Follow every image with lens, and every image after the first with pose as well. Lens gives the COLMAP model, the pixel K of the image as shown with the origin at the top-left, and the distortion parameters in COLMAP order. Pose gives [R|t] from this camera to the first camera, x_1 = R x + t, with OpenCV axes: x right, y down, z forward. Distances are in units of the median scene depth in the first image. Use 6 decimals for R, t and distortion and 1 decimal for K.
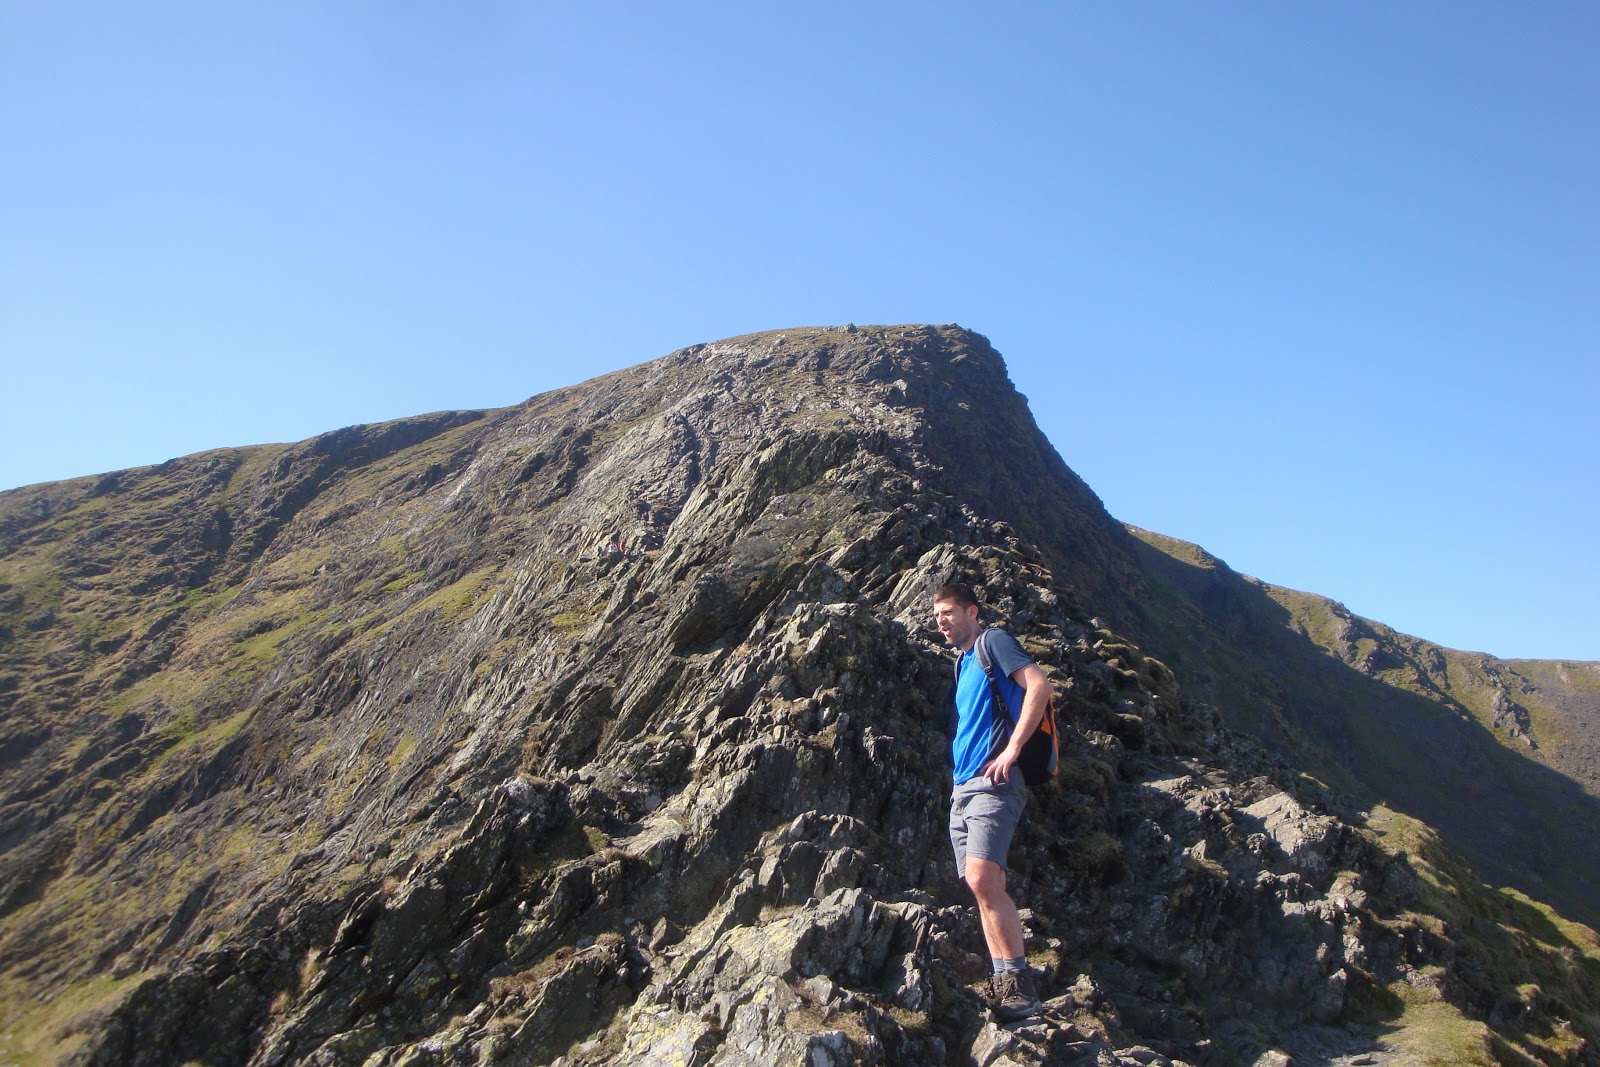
lens RADIAL K [[1368.9, 0, 801.5], [0, 1368.9, 527.3], [0, 0, 1]] dist [-0.132985, 0.037882]
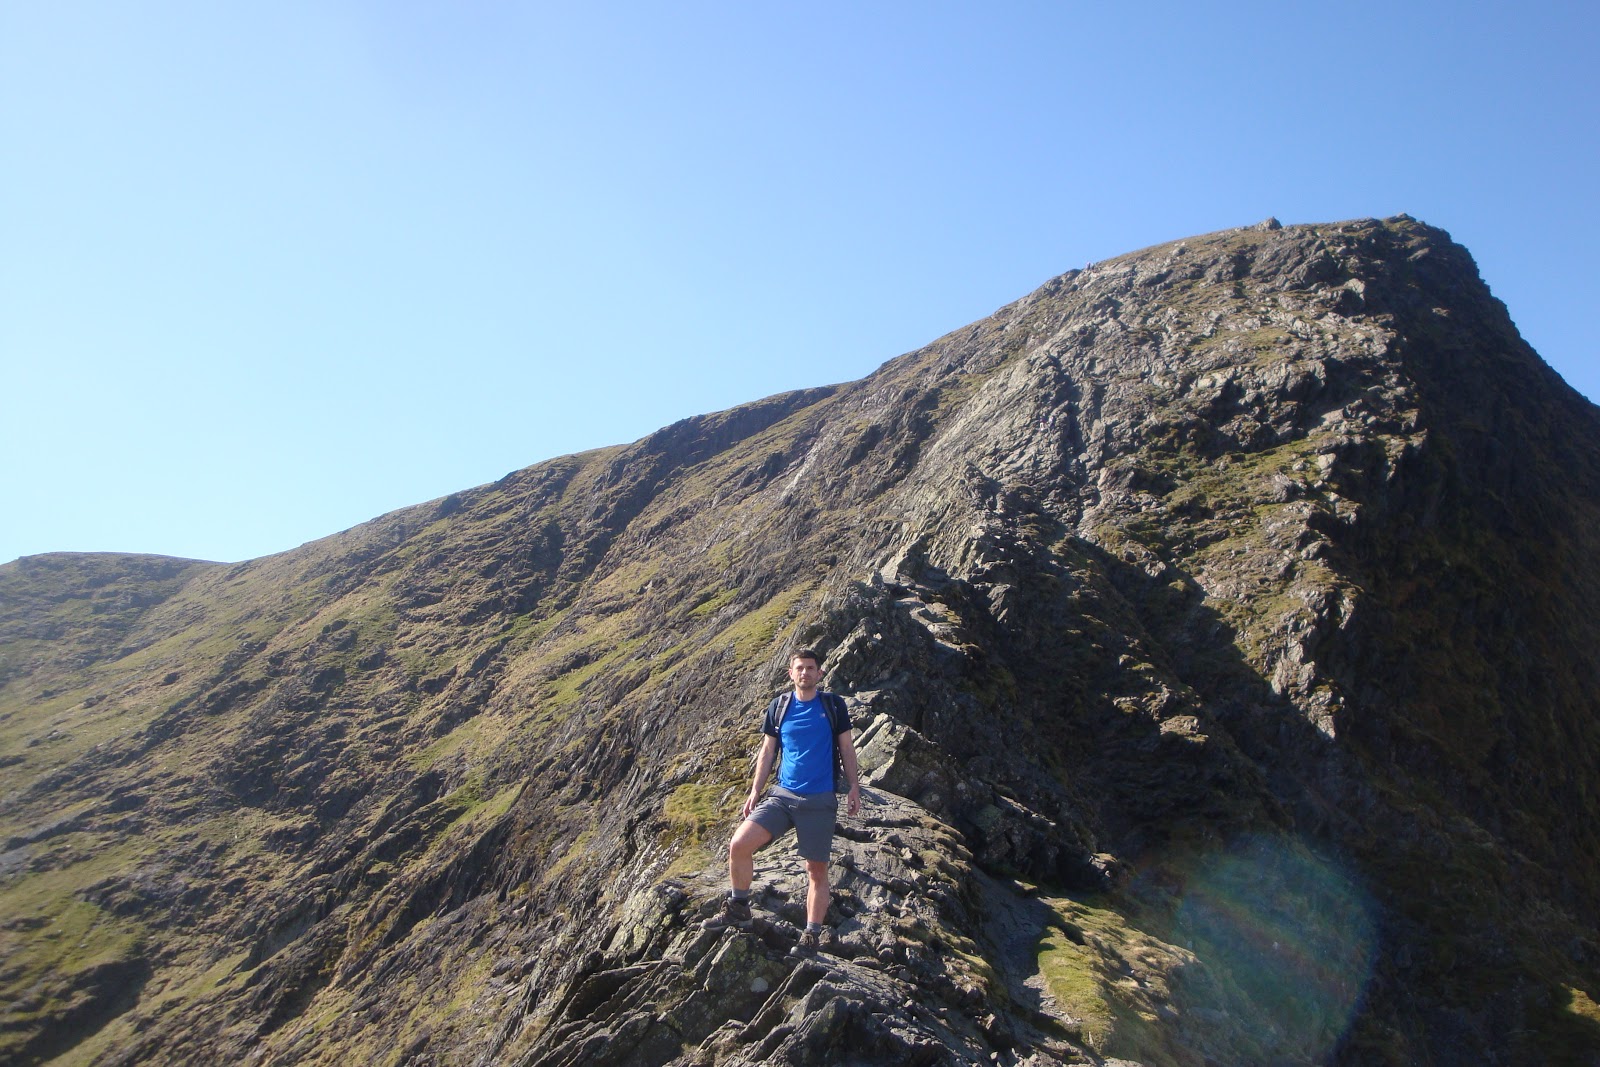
lens RADIAL K [[1368.9, 0, 798.7], [0, 1368.9, 539.7], [0, 0, 1]] dist [-0.132985, 0.037882]
pose [[0.952865, -0.069374, -0.295356, -0.007630], [0.077230, 0.996900, 0.015002, -0.004673], [0.293400, -0.037105, 0.955269, 0.232250]]
